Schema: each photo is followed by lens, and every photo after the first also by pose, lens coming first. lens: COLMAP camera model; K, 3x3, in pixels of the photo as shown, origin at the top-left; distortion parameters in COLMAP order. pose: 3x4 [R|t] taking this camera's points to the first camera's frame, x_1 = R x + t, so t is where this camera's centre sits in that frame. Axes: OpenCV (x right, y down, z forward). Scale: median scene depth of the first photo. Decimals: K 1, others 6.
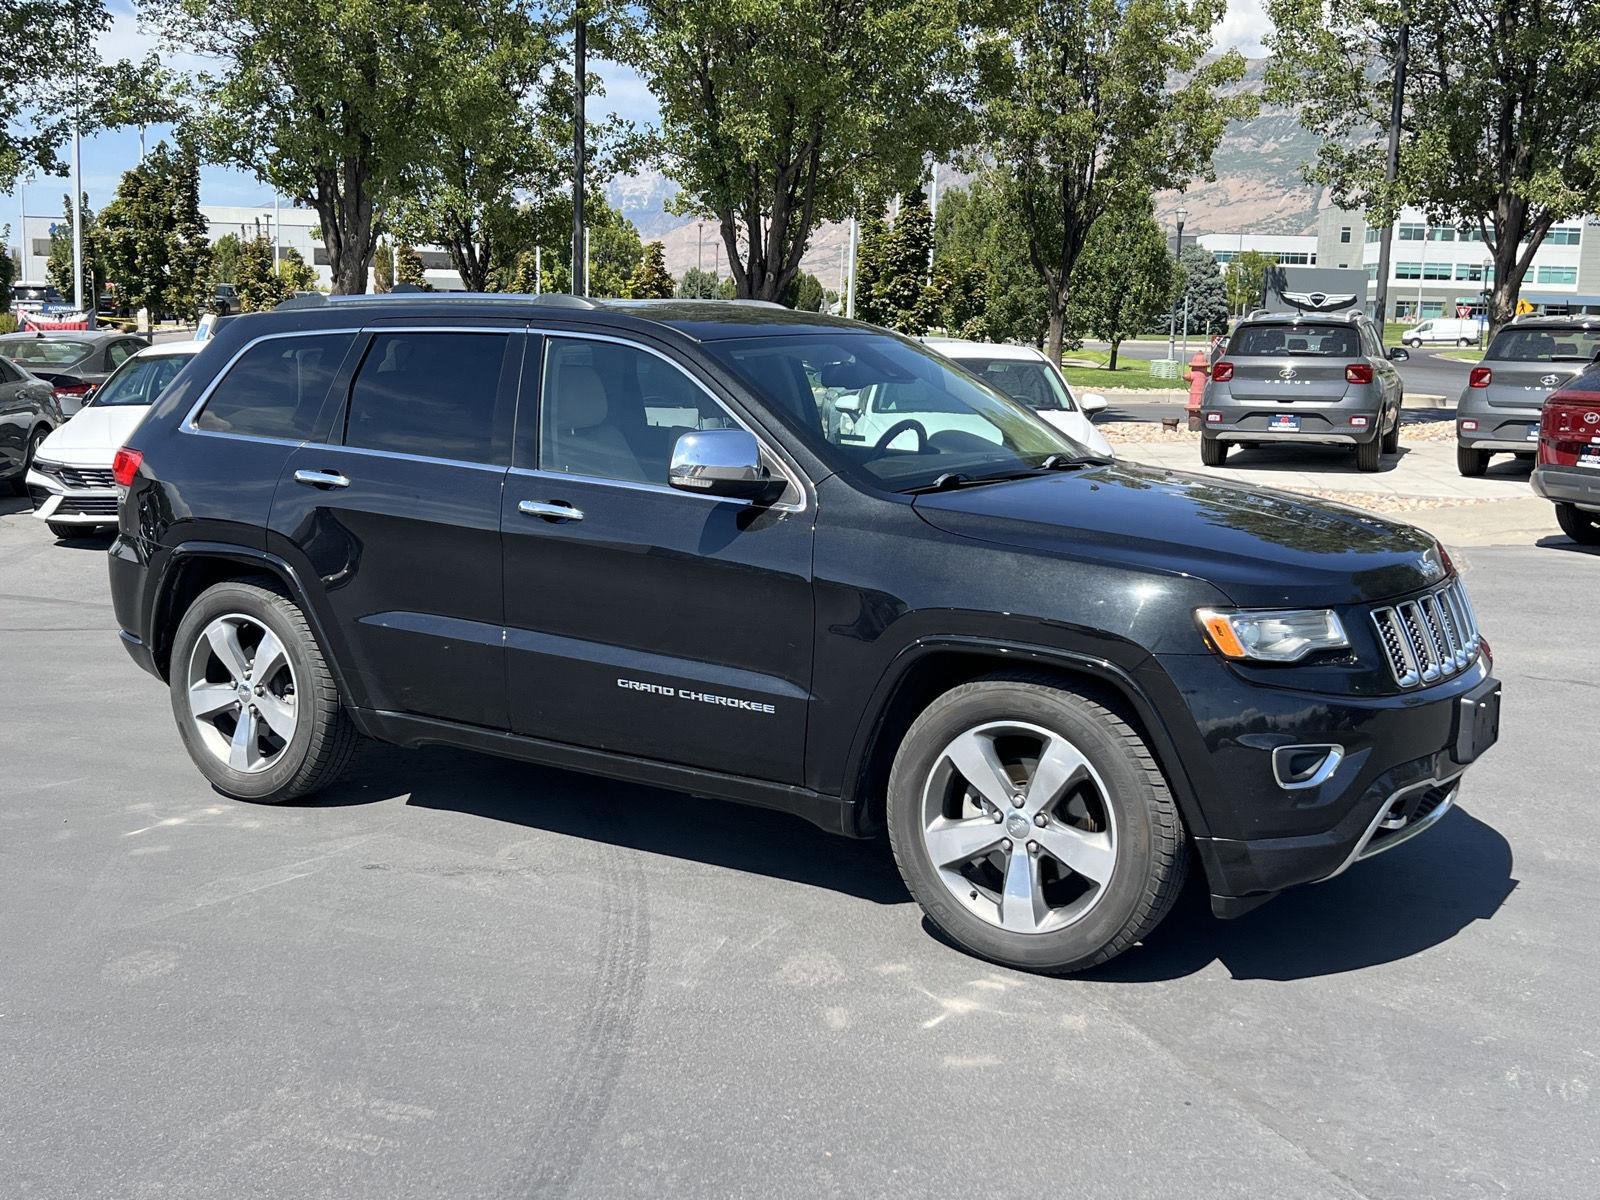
lens RADIAL K [[1805.0, 0, 800.0], [0, 1805.0, 600.0], [0, 0, 1]] dist [0.082689, -0.152350]
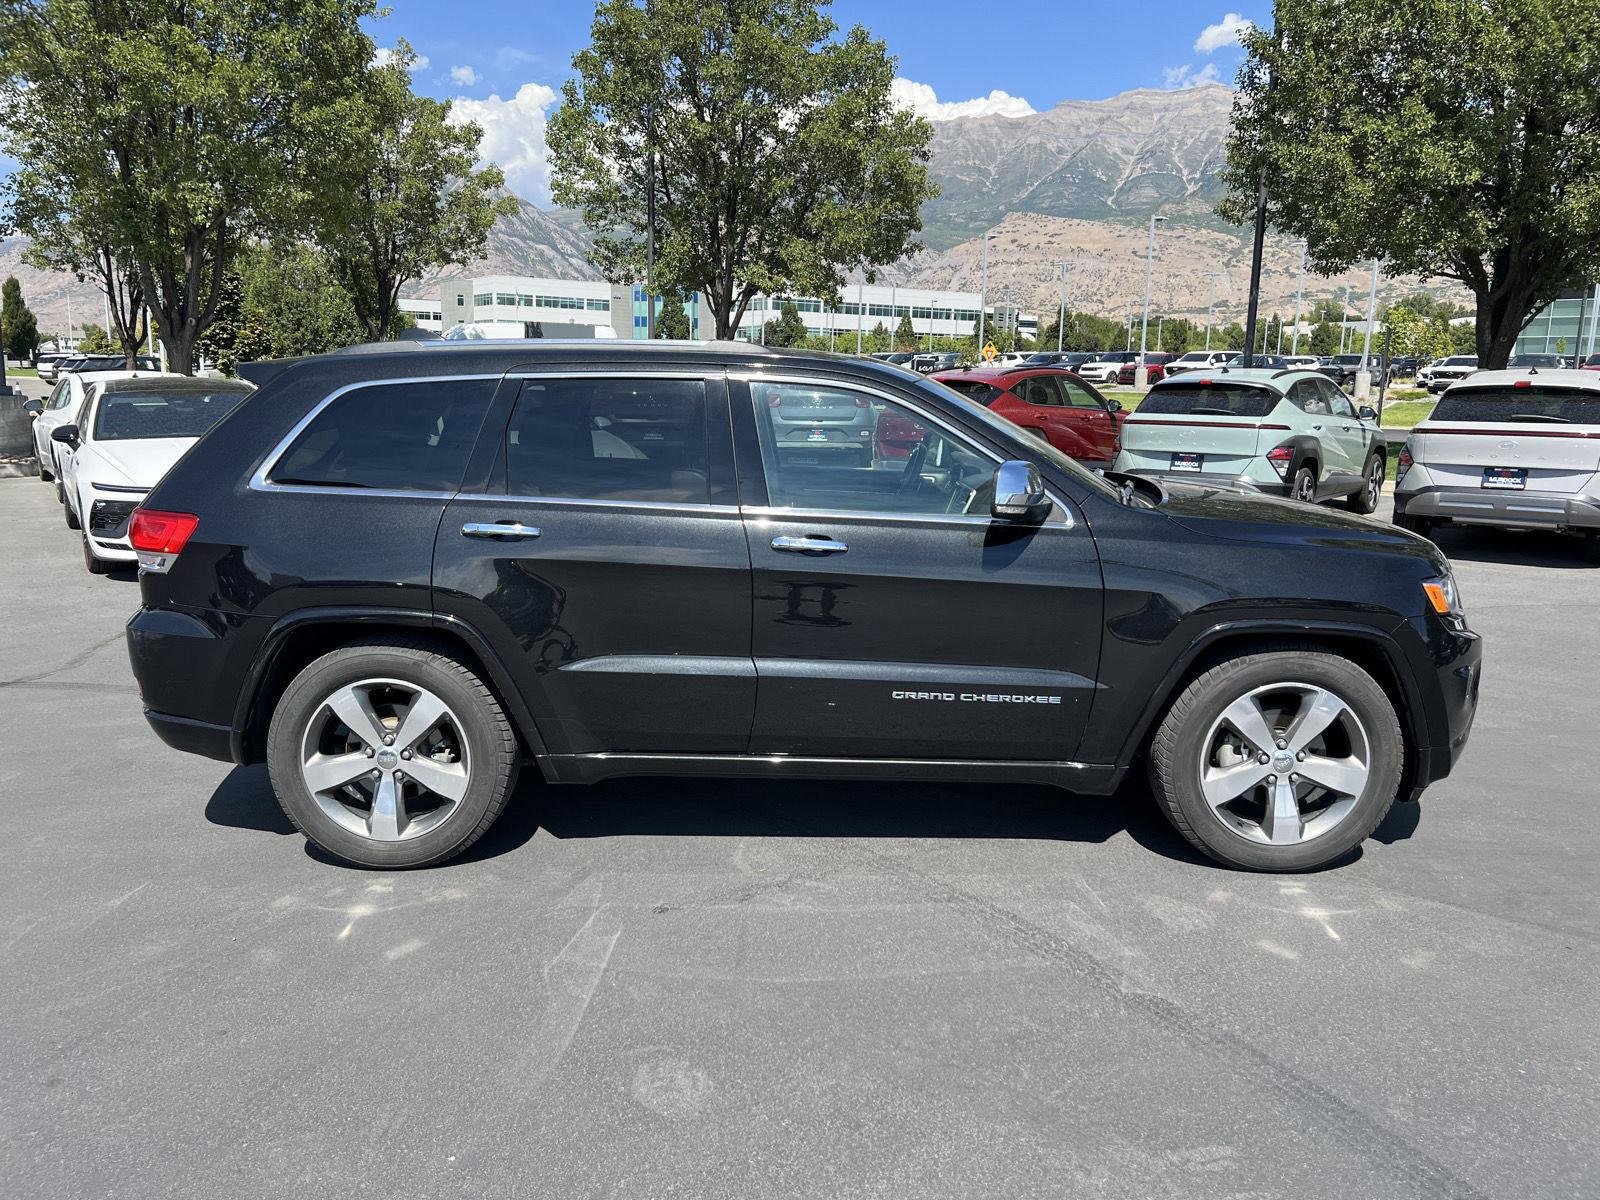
lens RADIAL K [[1300.0, 0, 841.2], [0, 1300.0, 494.2], [0, 0, 1]] dist [0.019305, 0.002696]
pose [[0.841119, -0.056562, 0.537884, -0.470261], [0.083082, 0.996225, -0.025159, -0.050445], [-0.534430, 0.065850, 0.842643, 0.293030]]
